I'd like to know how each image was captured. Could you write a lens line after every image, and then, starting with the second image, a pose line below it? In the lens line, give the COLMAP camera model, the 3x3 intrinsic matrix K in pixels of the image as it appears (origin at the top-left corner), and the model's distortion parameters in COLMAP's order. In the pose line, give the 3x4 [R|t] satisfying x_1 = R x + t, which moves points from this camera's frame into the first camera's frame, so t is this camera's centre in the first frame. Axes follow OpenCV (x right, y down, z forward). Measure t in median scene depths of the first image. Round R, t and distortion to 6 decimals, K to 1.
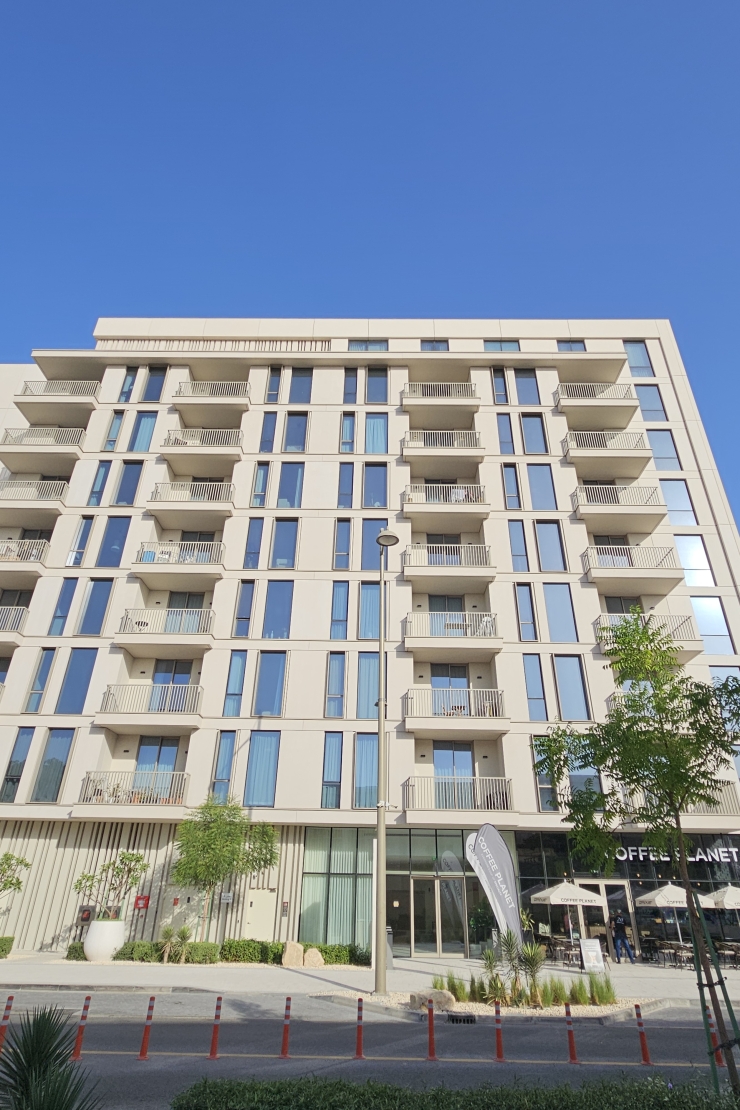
lens RADIAL K [[600.9, 0, 368.8], [0, 600.9, 573.1], [0, 0, 1]] dist [0.003760, 0.000448]
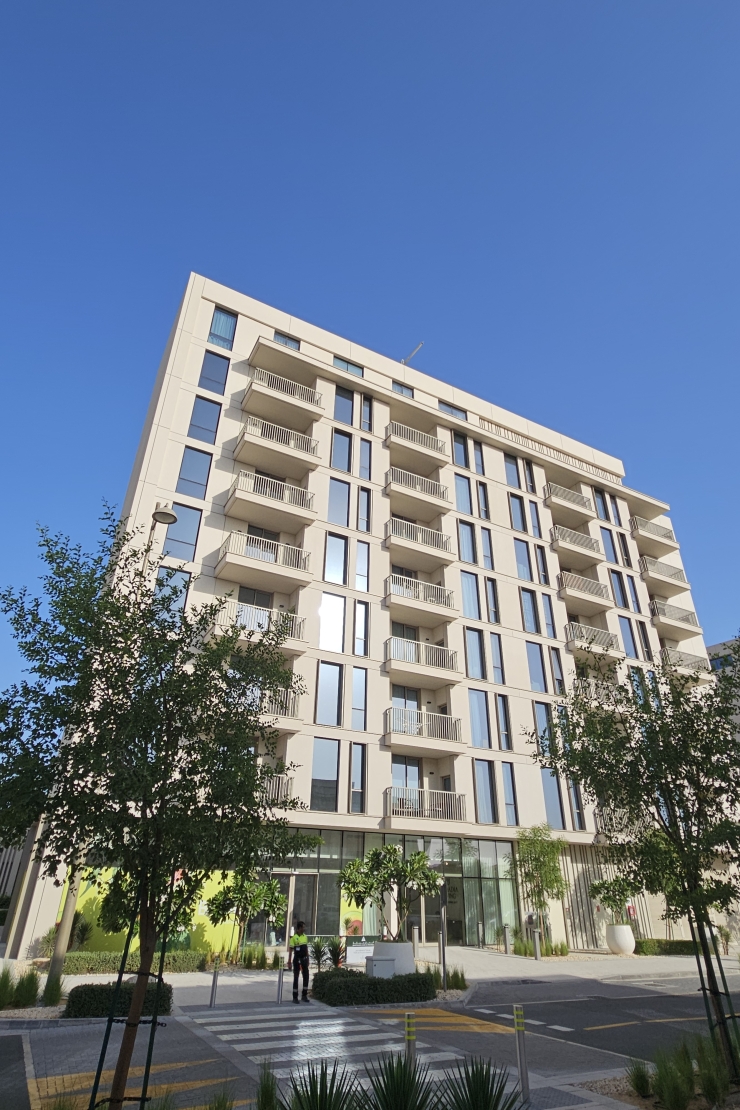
lens RADIAL K [[600.9, 0, 381.0], [0, 600.9, 561.5], [0, 0, 1]] dist [0.003760, 0.000448]
pose [[0.873324, 0.233949, 0.427285, -0.316724], [-0.233613, 0.970825, -0.054072, -0.003716], [-0.427469, -0.052597, 0.902499, 0.006649]]
